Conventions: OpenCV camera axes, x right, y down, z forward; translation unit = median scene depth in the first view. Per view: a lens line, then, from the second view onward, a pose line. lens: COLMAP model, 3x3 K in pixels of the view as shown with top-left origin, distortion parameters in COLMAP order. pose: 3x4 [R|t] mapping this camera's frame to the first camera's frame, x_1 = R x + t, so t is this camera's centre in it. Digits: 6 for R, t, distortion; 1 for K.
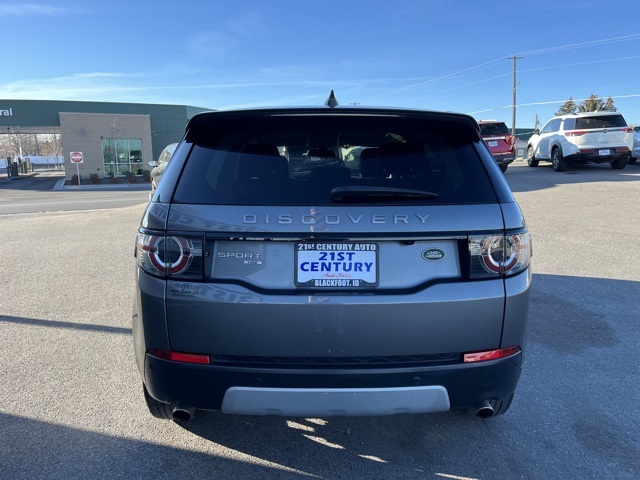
lens RADIAL K [[477.9, 0, 320.1], [0, 477.9, 223.3], [0, 0, 1]] dist [0.074073, -0.106711]
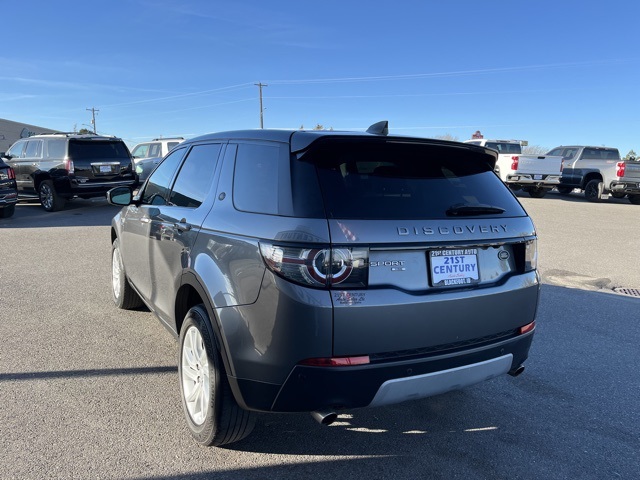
lens RADIAL K [[481.4, 0, 317.5], [0, 481.4, 235.3], [0, 0, 1]] dist [0.082984, -0.110914]
pose [[0.871938, -0.024661, 0.488994, -0.880163], [0.029939, 0.999547, -0.002974, -0.001669], [-0.488699, 0.017233, 0.872282, 0.082965]]
